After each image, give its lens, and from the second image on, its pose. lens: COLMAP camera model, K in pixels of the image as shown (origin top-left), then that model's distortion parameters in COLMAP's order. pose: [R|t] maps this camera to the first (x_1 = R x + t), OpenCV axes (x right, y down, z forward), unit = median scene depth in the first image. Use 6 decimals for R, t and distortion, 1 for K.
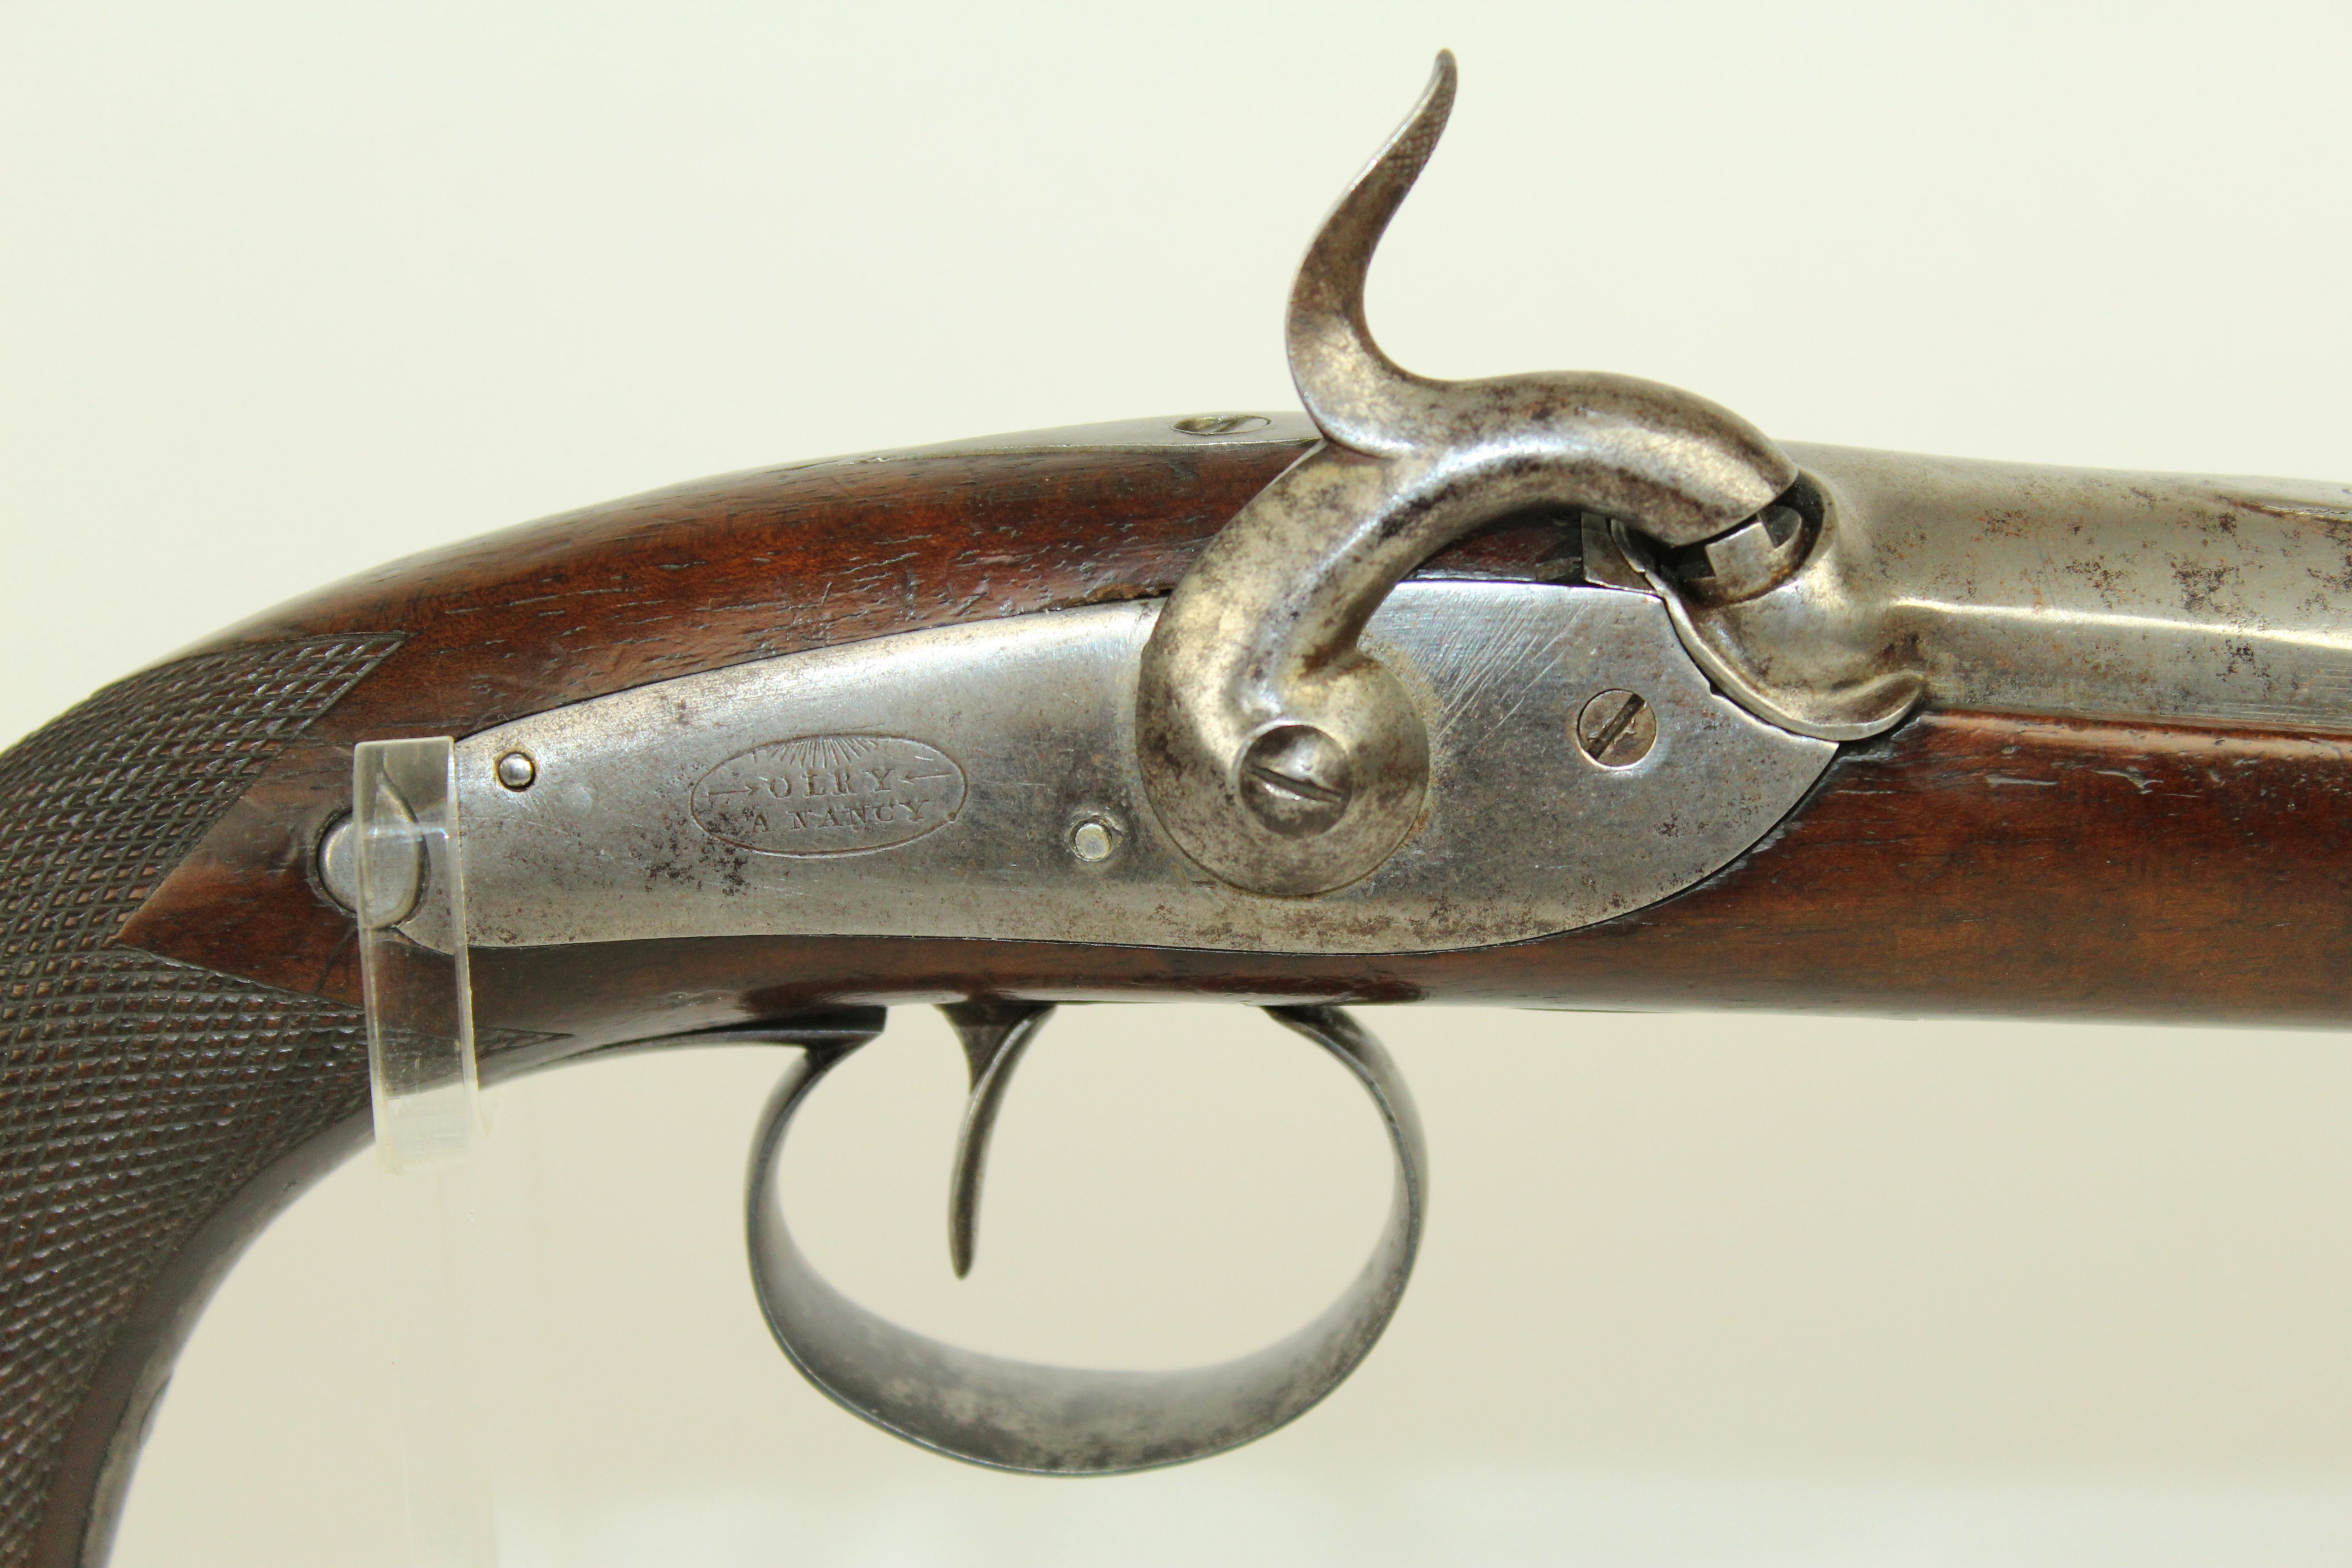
lens RADIAL K [[4401.9, 0, 1170.4], [0, 4401.9, 790.5], [0, 0, 1]] dist [0.001417, 0.000000]
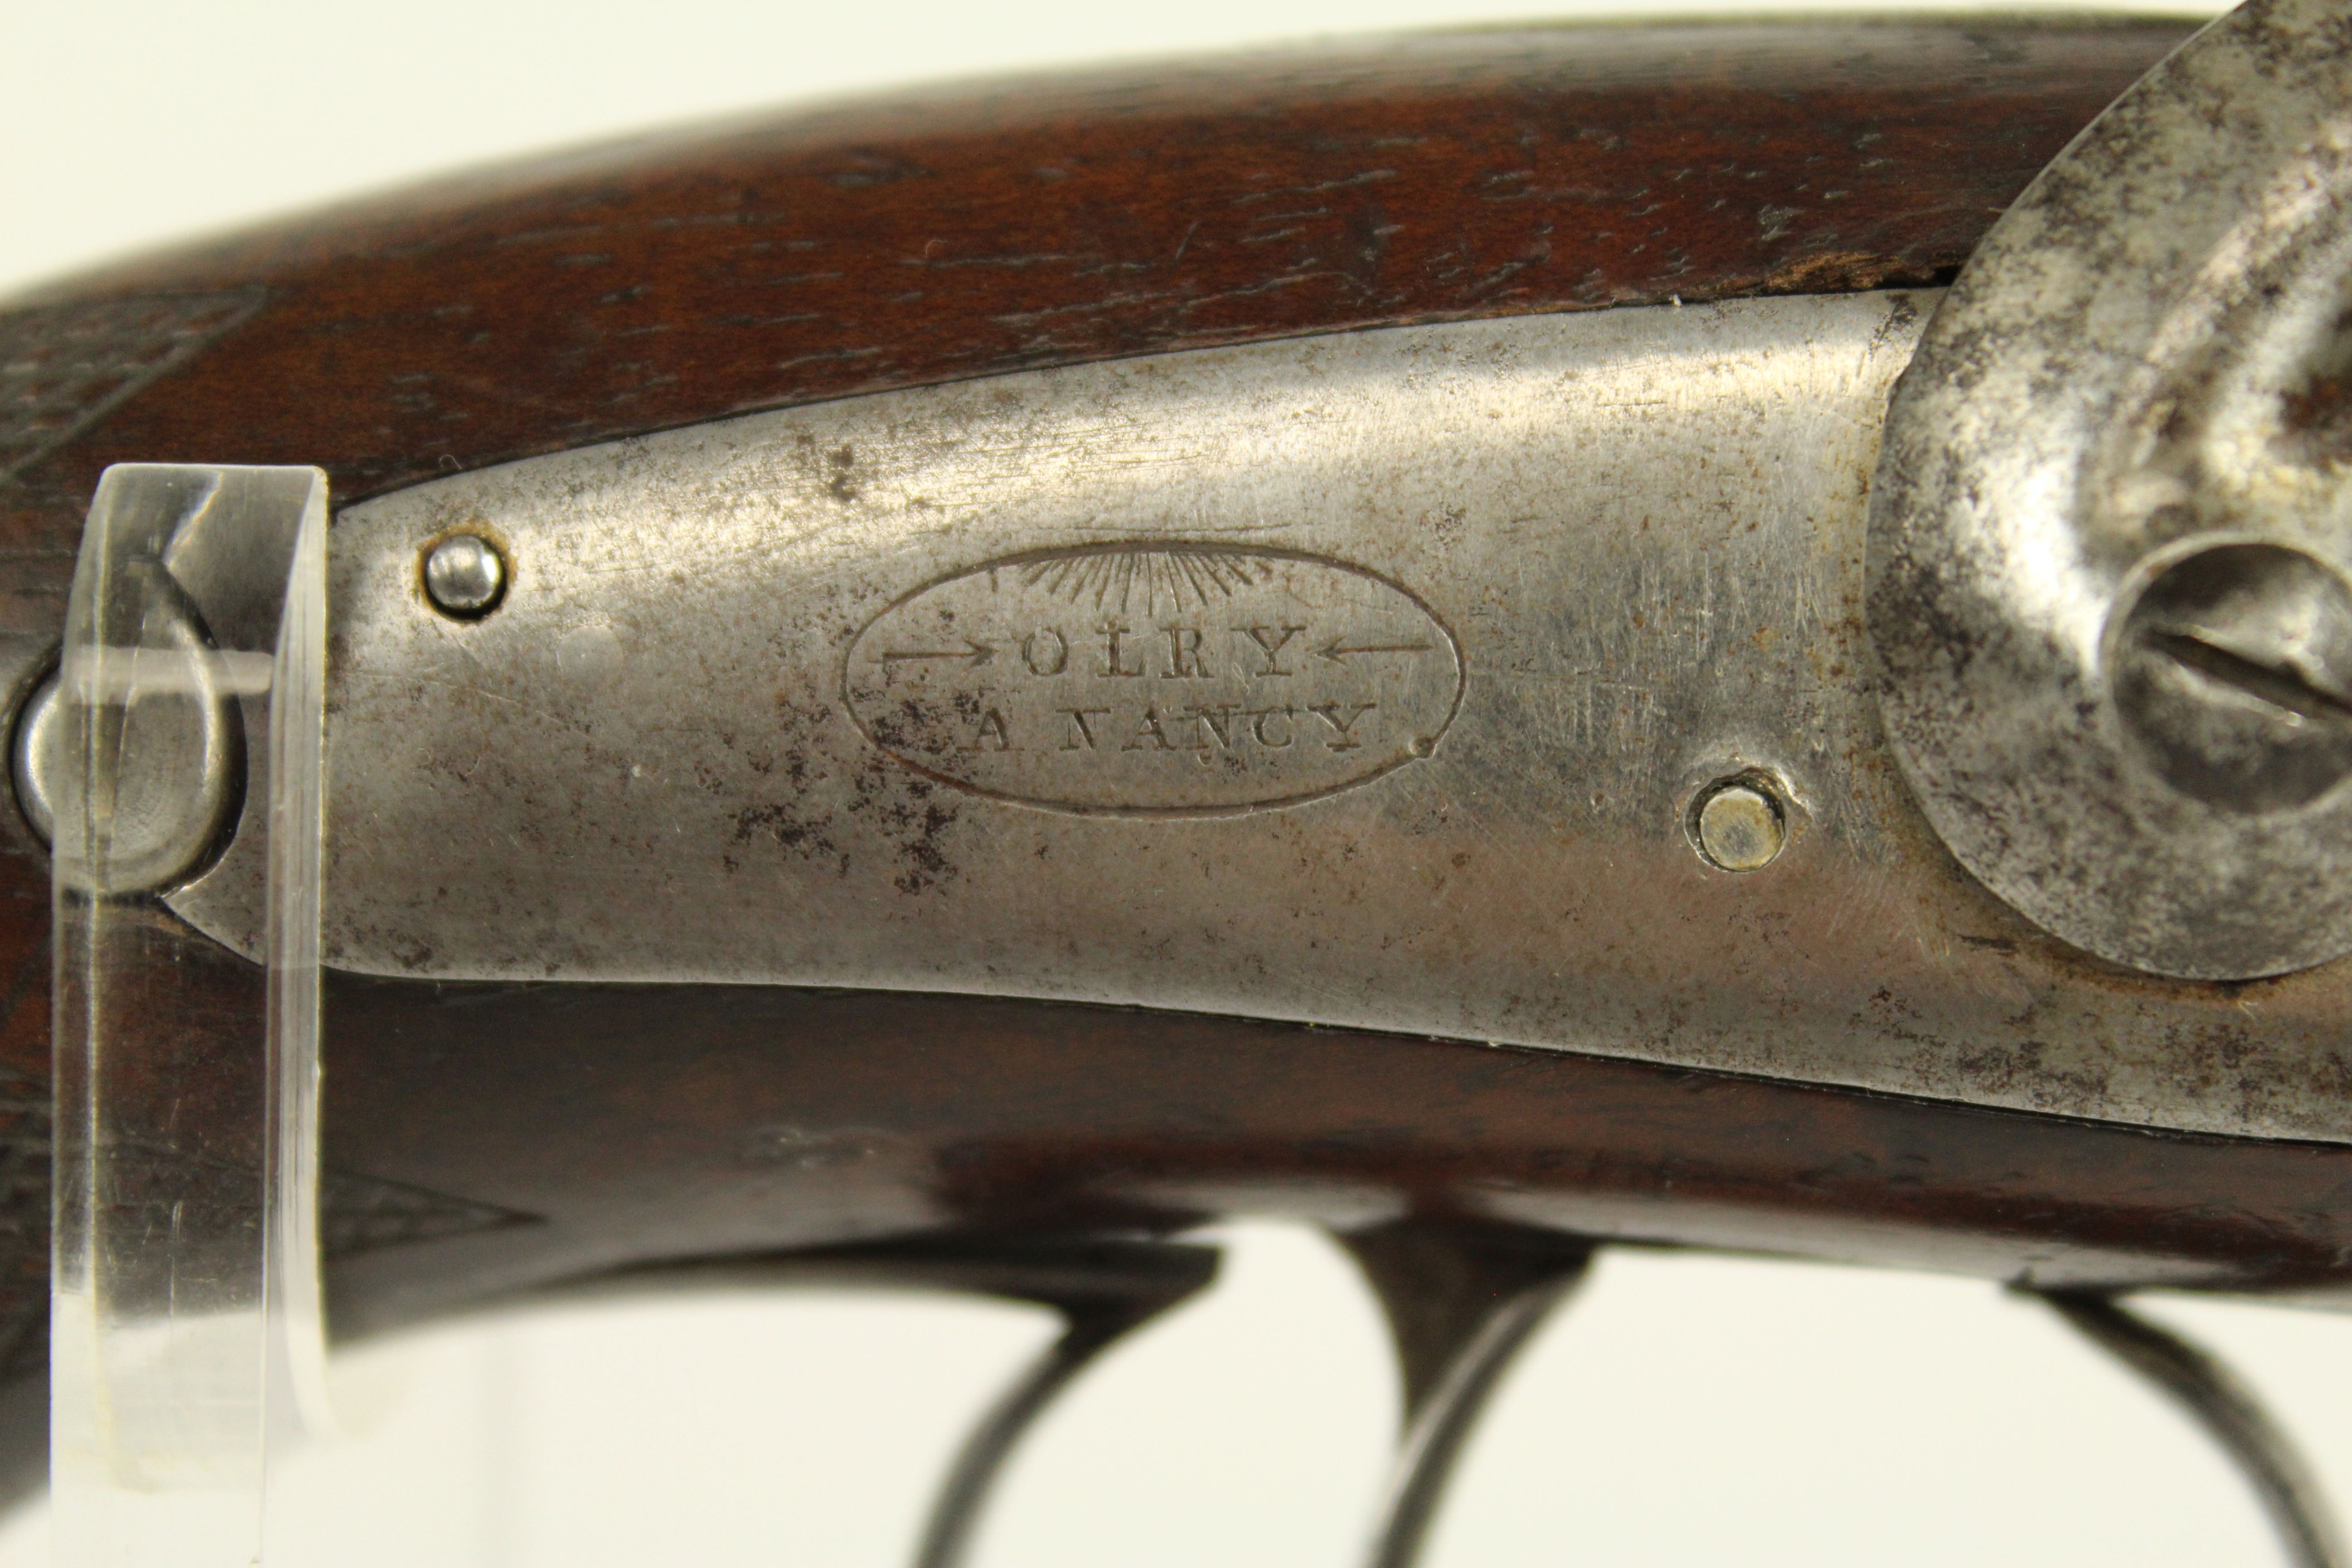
lens RADIAL K [[4401.9, 0, 1193.0], [0, 4401.9, 799.1], [0, 0, 1]] dist [0.001417, 0.000000]
pose [[0.994794, 0.072321, -0.071794, -0.040582], [-0.083789, 0.981472, -0.172313, 0.089131], [0.058002, 0.177431, 0.982422, 0.565531]]
